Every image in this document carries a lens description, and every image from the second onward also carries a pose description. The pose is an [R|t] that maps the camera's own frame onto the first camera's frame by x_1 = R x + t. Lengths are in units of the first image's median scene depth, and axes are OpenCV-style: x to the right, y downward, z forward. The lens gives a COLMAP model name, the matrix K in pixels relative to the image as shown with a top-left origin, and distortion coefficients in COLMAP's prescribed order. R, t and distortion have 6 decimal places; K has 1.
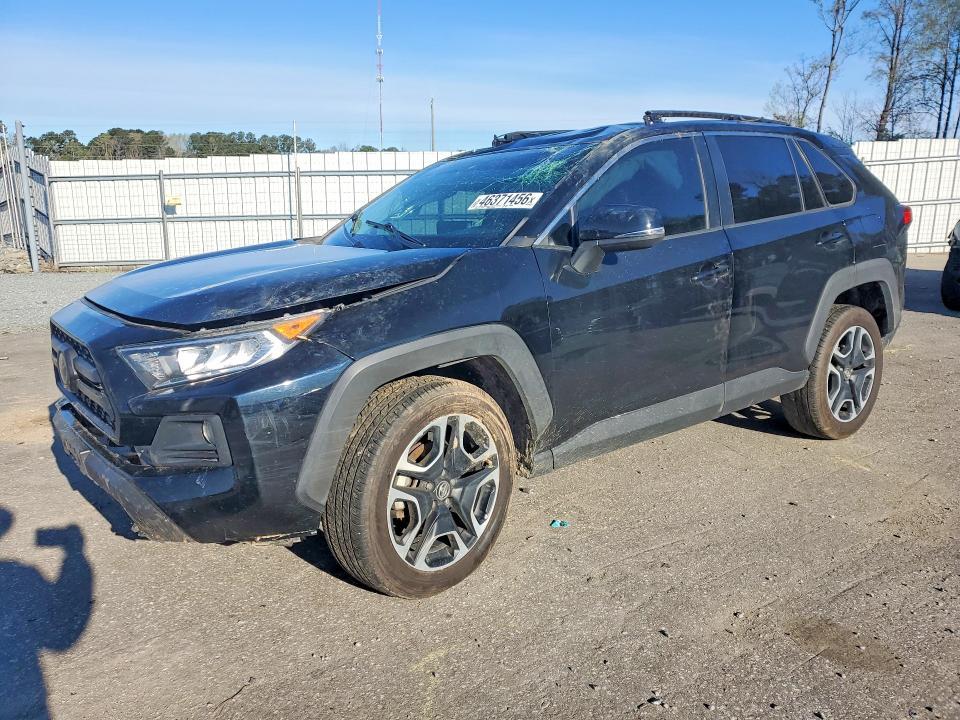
lens RADIAL K [[734.1, 0, 484.9], [0, 734.1, 366.7], [0, 0, 1]] dist [0.010209, 0.018642]
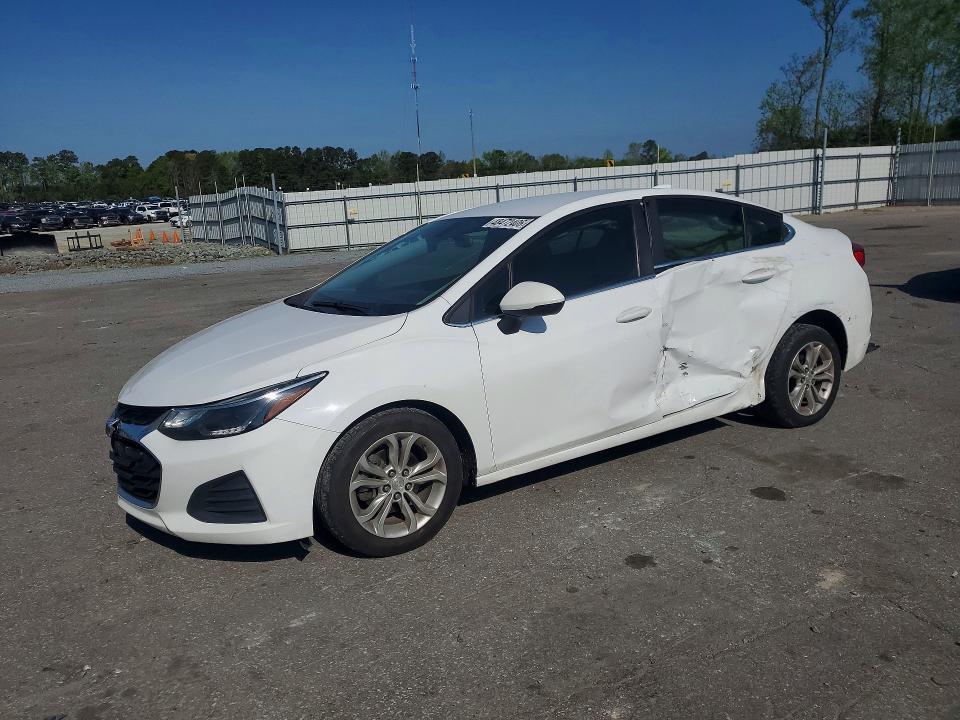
lens RADIAL K [[734.1, 0, 480.7], [0, 734.1, 376.0], [0, 0, 1]] dist [0.010209, 0.018642]
pose [[0.996836, -0.043055, -0.066818, -0.002837], [0.043982, 0.998955, 0.012451, 0.165918], [0.066212, -0.015350, 0.997687, -0.773622]]
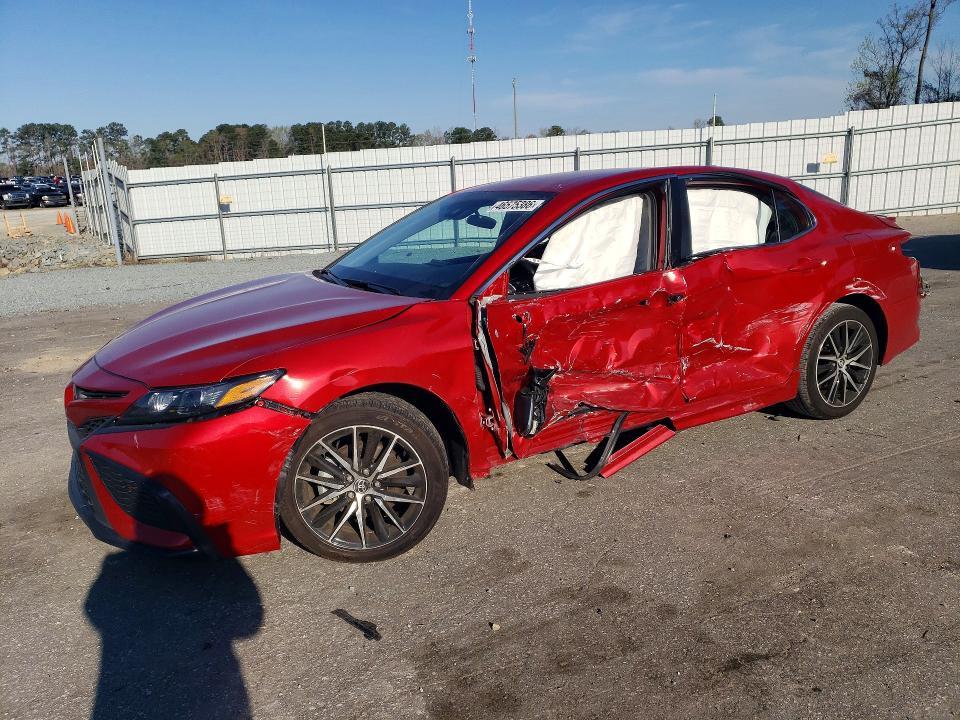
lens RADIAL K [[734.1, 0, 493.4], [0, 734.1, 380.0], [0, 0, 1]] dist [0.010209, 0.018642]
pose [[0.992003, -0.014412, -0.125387, 0.134412], [0.020085, 0.998826, 0.044093, 0.017032], [0.124605, -0.046259, 0.991128, -0.113045]]
